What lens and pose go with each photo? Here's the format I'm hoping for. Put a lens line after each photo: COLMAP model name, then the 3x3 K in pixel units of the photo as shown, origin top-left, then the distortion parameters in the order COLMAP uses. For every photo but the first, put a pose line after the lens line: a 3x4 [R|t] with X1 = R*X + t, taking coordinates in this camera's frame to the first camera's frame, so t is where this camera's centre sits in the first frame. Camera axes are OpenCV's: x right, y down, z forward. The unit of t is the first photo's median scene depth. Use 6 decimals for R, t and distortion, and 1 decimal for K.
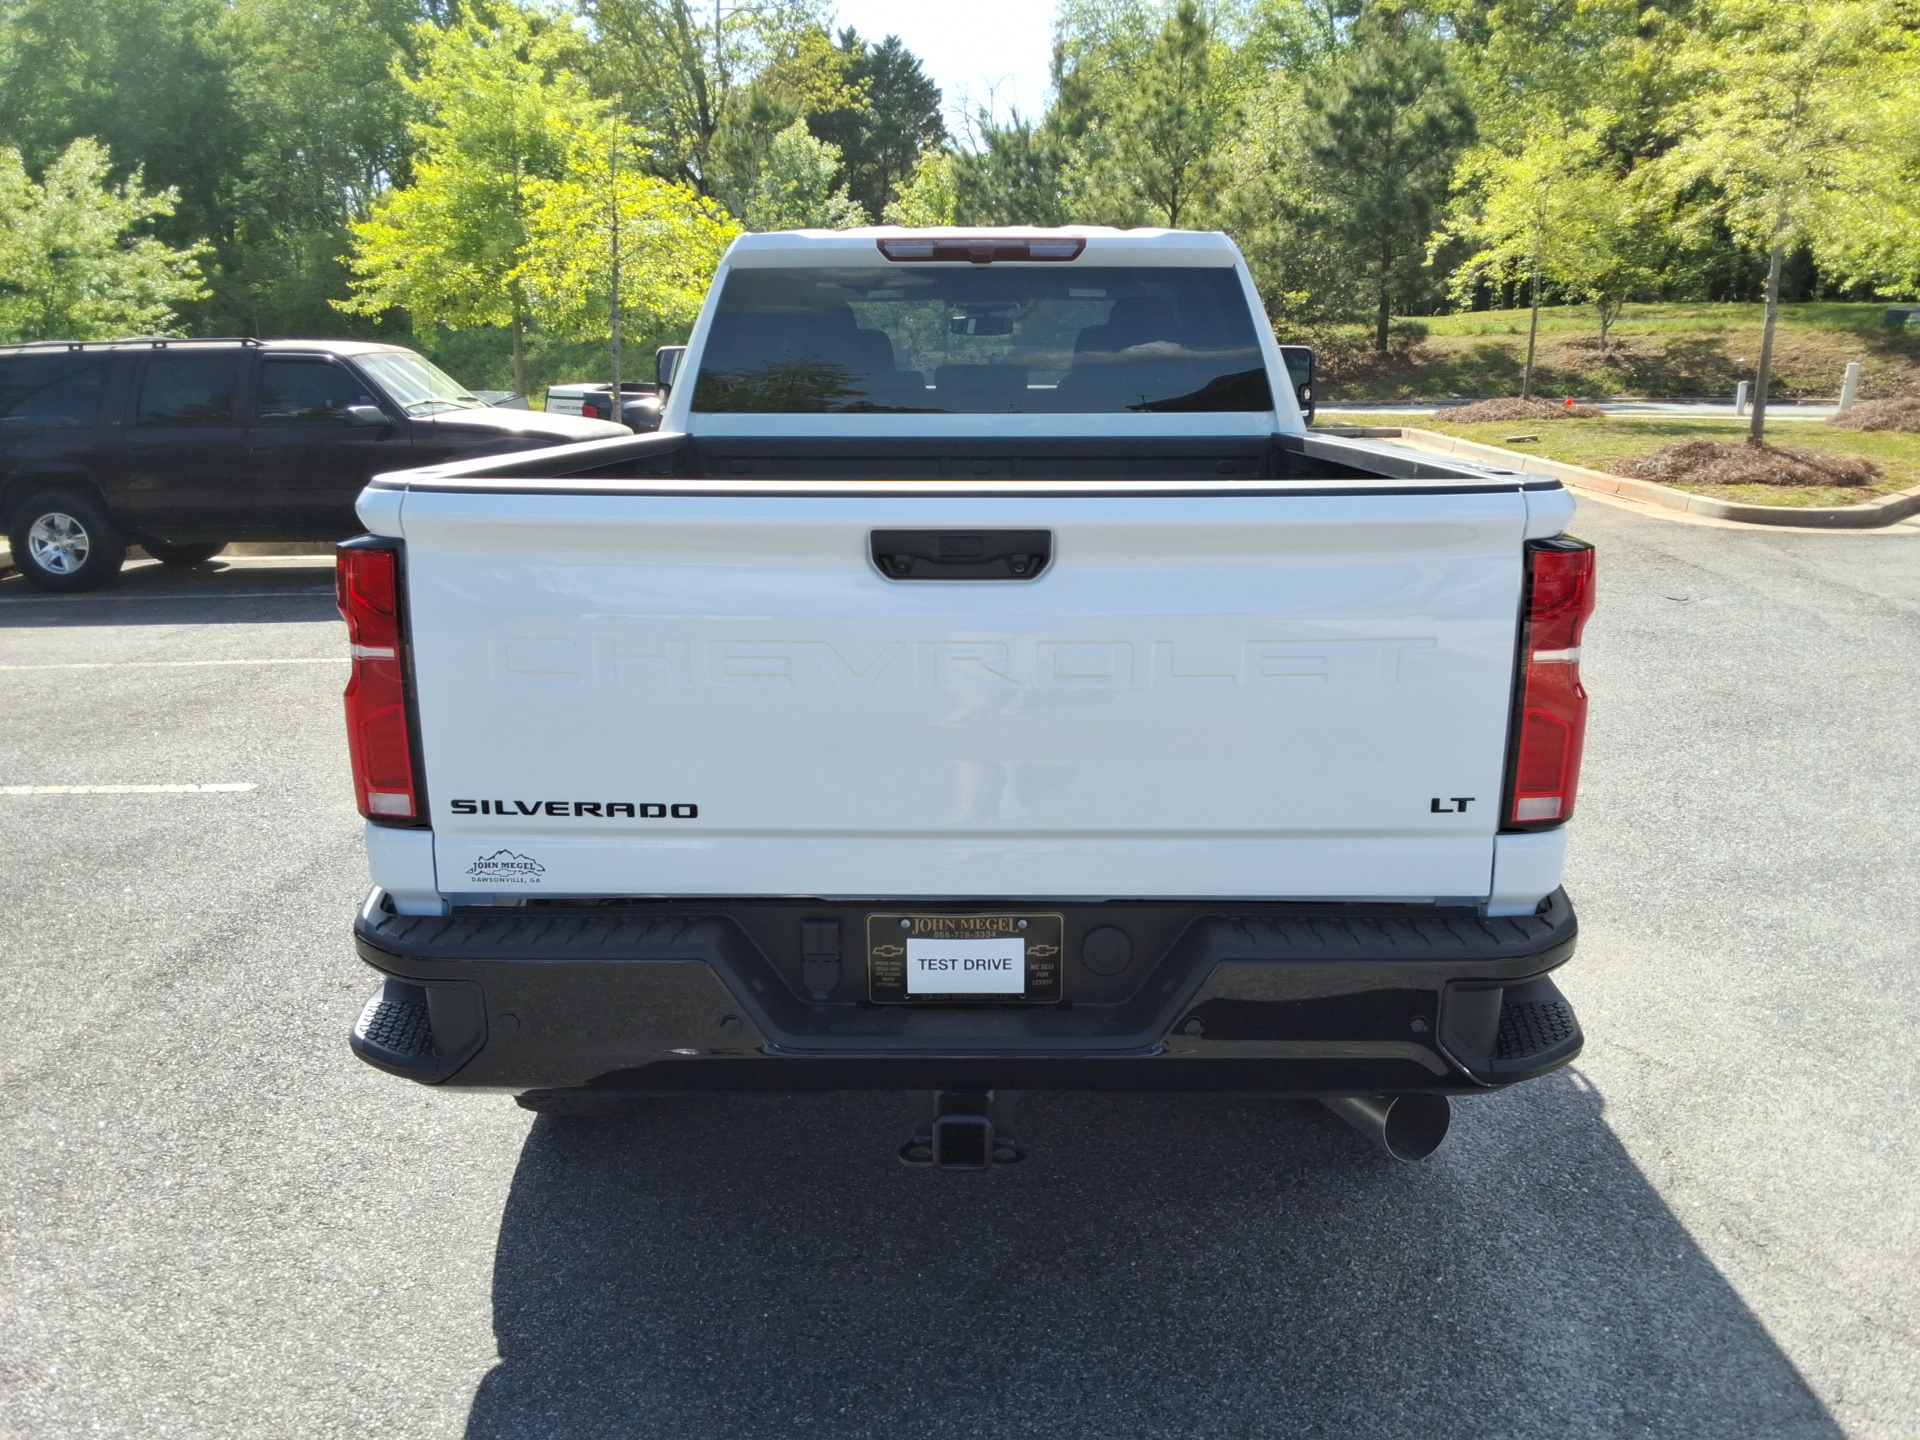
lens RADIAL K [[1550.0, 0, 976.3], [0, 1550.0, 702.0], [0, 0, 1]] dist [0.109304, -0.165669]
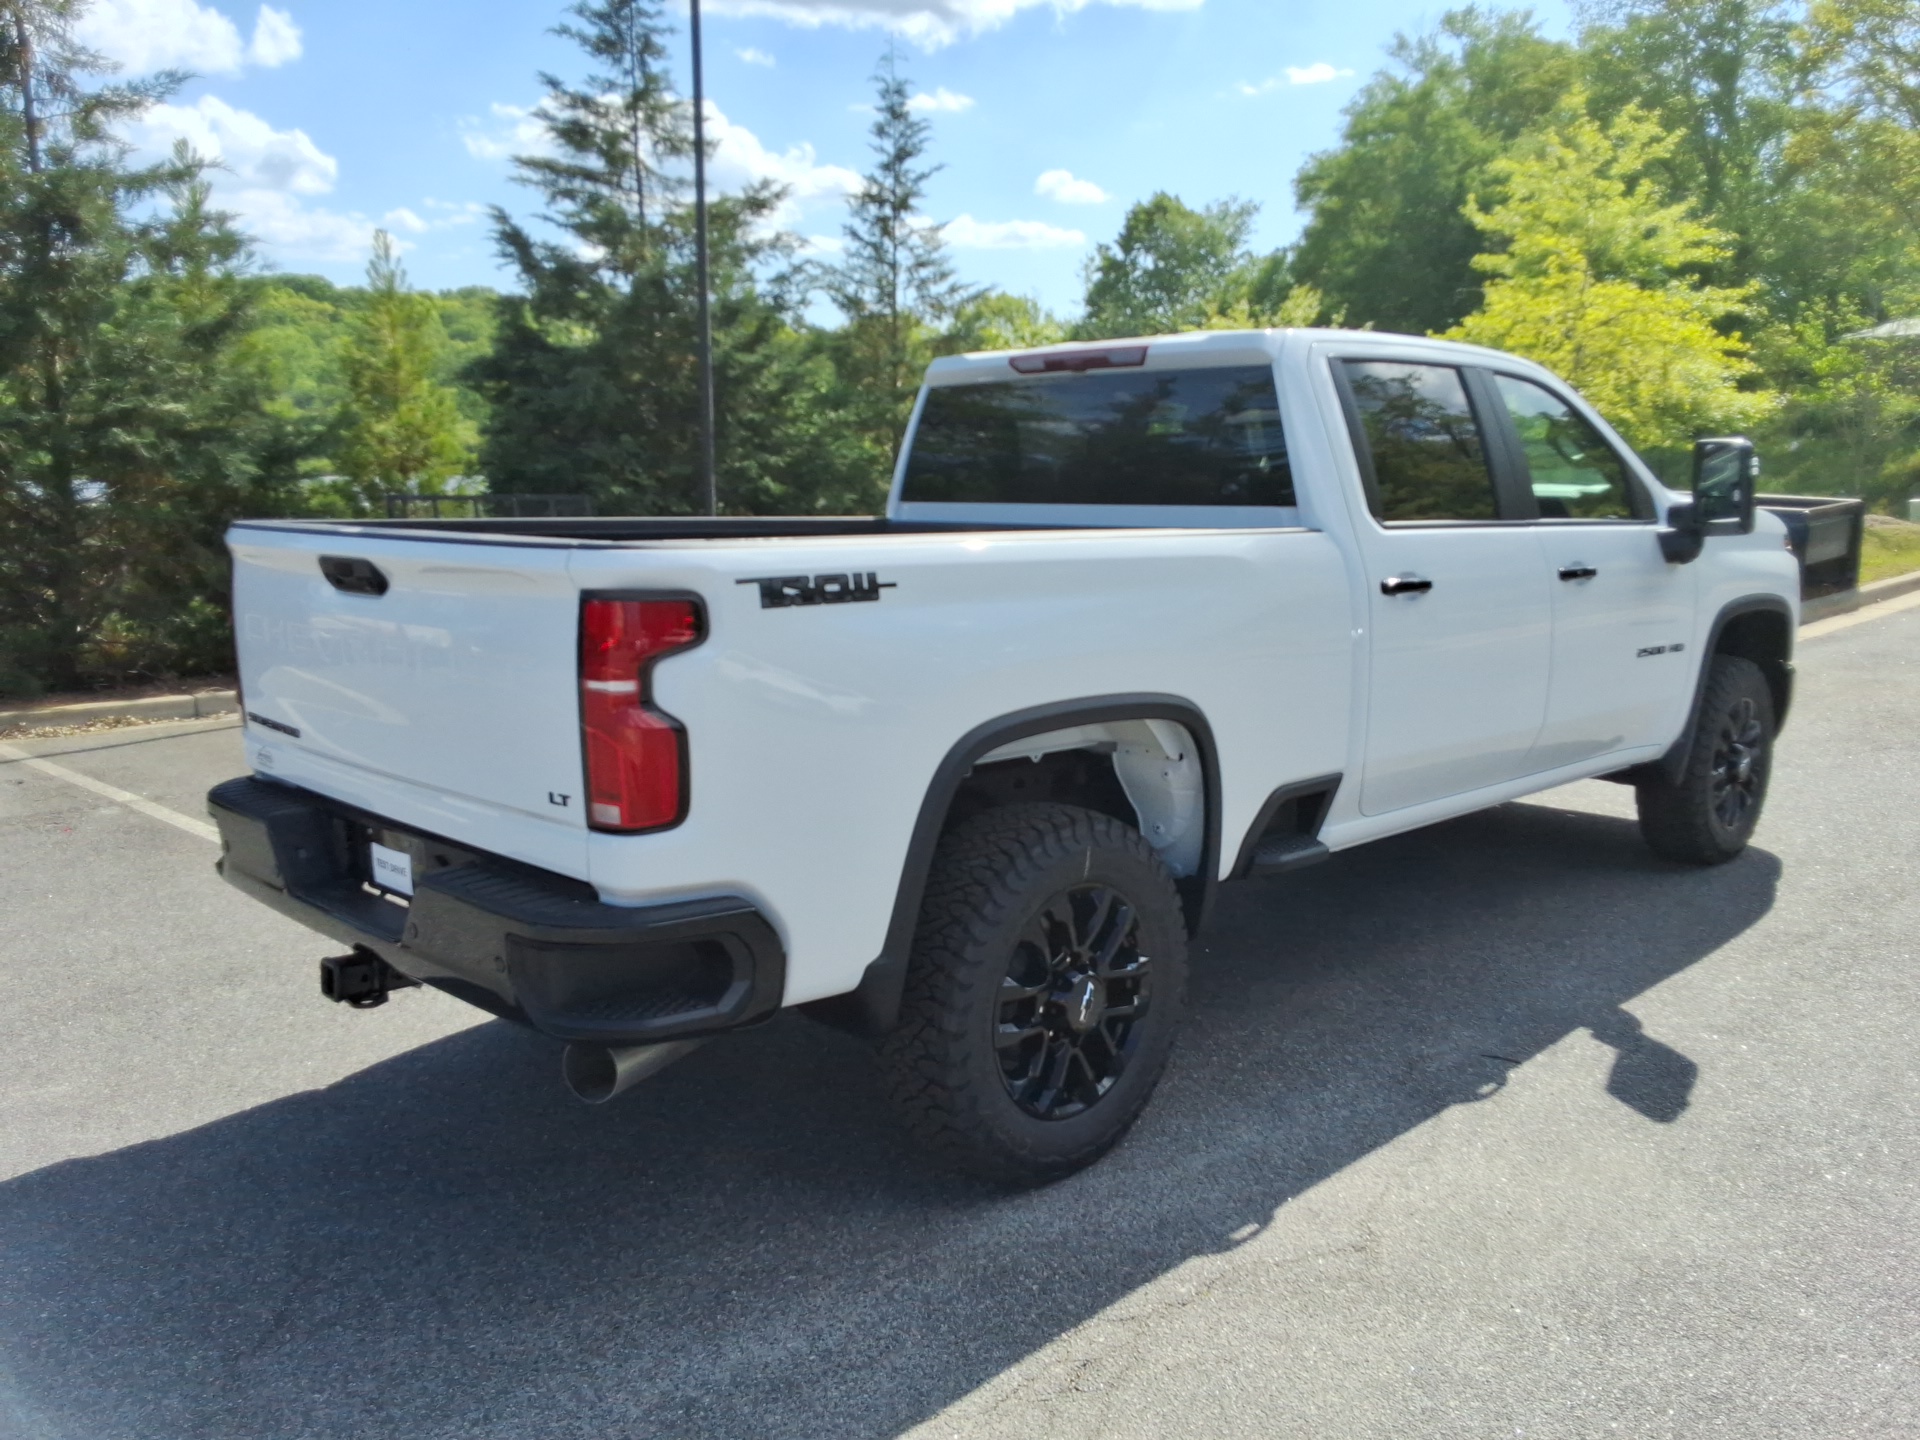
lens RADIAL K [[1550.0, 0, 960.4], [0, 1550.0, 689.1], [0, 0, 1]] dist [0.109304, -0.165669]
pose [[0.714403, 0.094715, -0.693295, 0.202145], [-0.149037, 0.988658, -0.018507, -0.006624], [0.683679, 0.116548, 0.720417, 0.045718]]
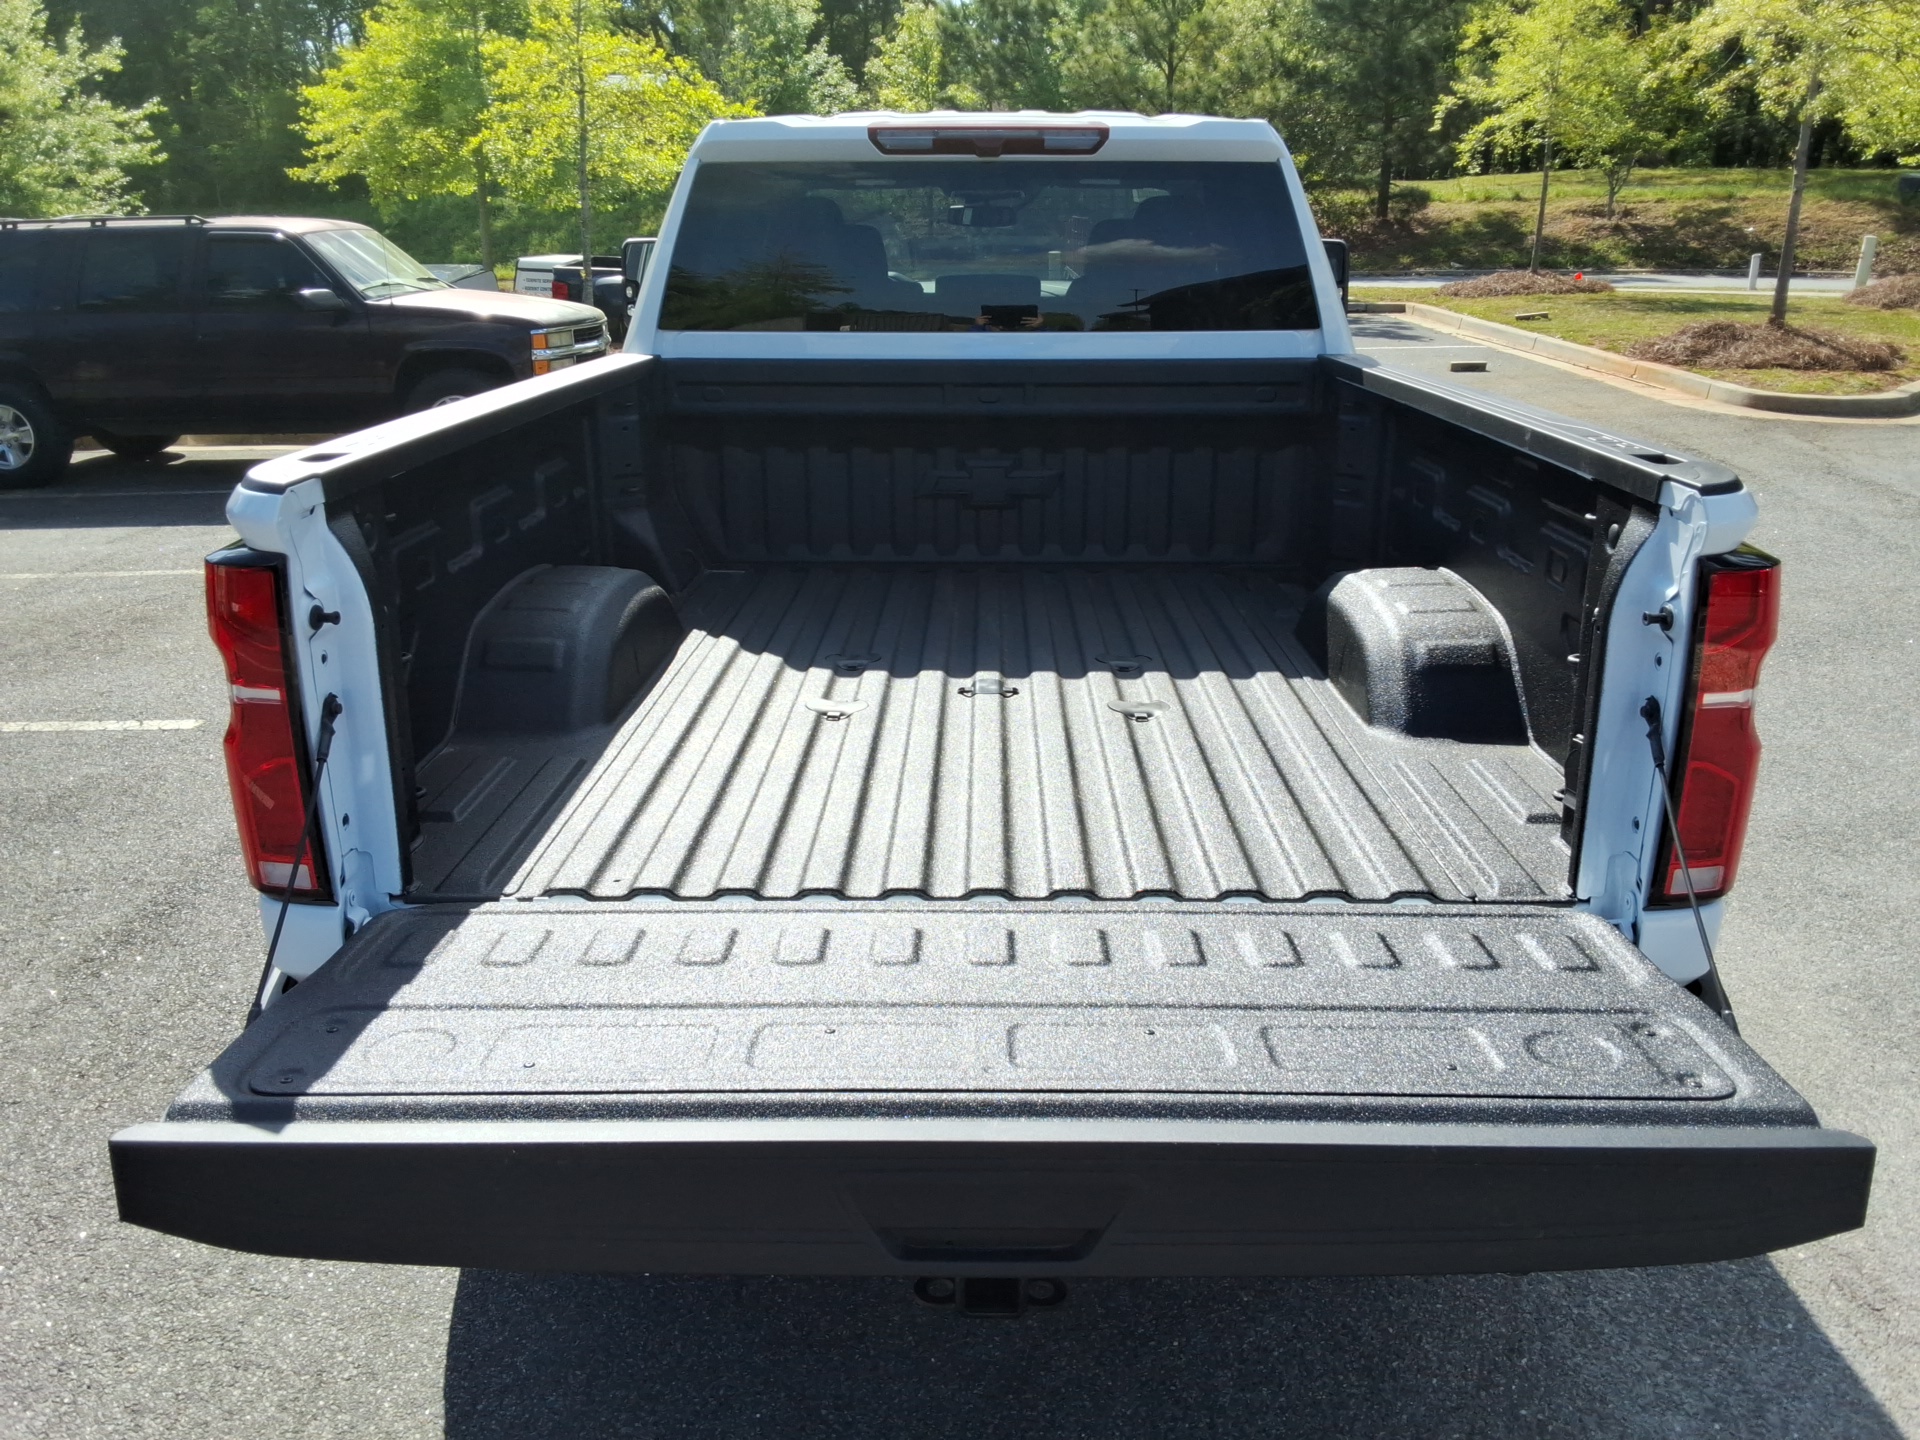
lens RADIAL K [[1550.0, 0, 980.0], [0, 1550.0, 705.5], [0, 0, 1]] dist [0.109304, -0.165669]
pose [[0.999933, -0.003434, 0.011089, -0.003392], [0.002506, 0.996579, 0.082607, -0.013259], [-0.011334, -0.082574, 0.996521, 0.028201]]
